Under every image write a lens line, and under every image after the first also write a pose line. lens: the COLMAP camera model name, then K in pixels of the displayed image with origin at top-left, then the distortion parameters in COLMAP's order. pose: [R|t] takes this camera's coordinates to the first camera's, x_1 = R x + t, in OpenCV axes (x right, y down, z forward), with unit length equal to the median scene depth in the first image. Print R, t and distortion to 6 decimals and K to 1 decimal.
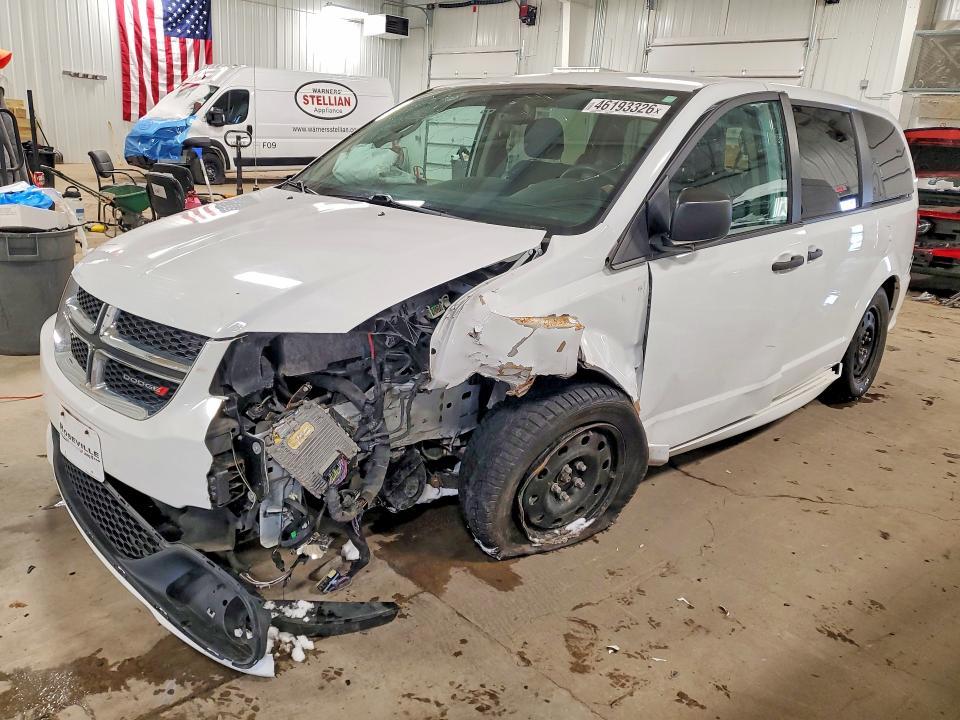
lens RADIAL K [[814.4, 0, 480.0], [0, 814.4, 360.0], [0, 0, 1]] dist [0.008945, 0.007180]
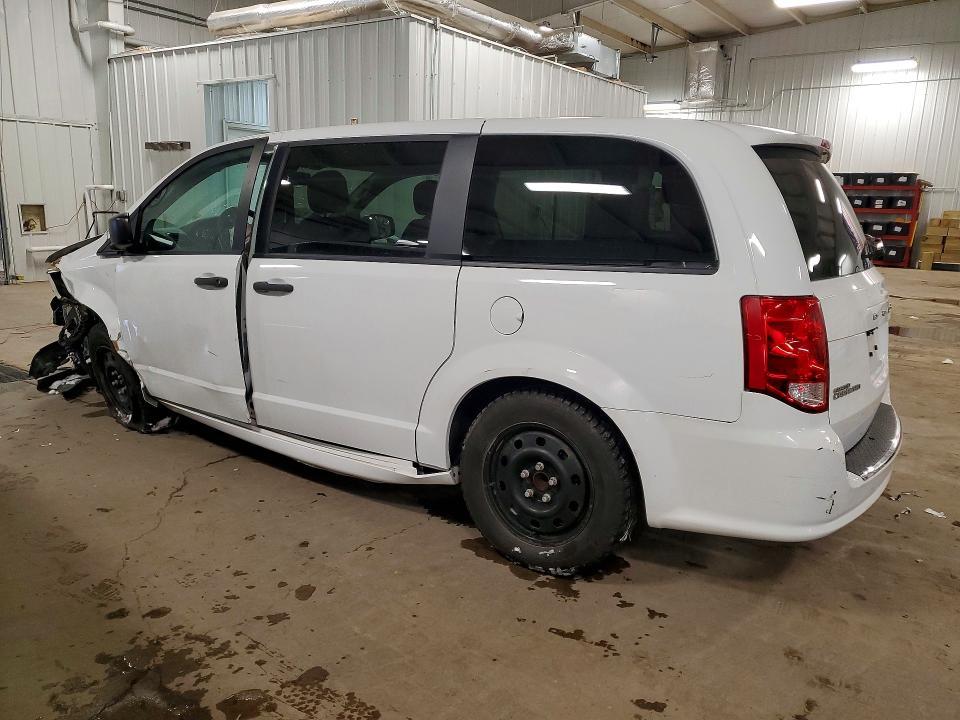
lens RADIAL K [[814.4, 0, 480.0], [0, 814.4, 360.0], [0, 0, 1]] dist [0.008945, 0.007180]
pose [[0.143101, 0.146934, -0.978740, 1.475894], [-0.302737, 0.948016, 0.098059, -0.225487], [0.942270, 0.282269, 0.180144, 1.103261]]
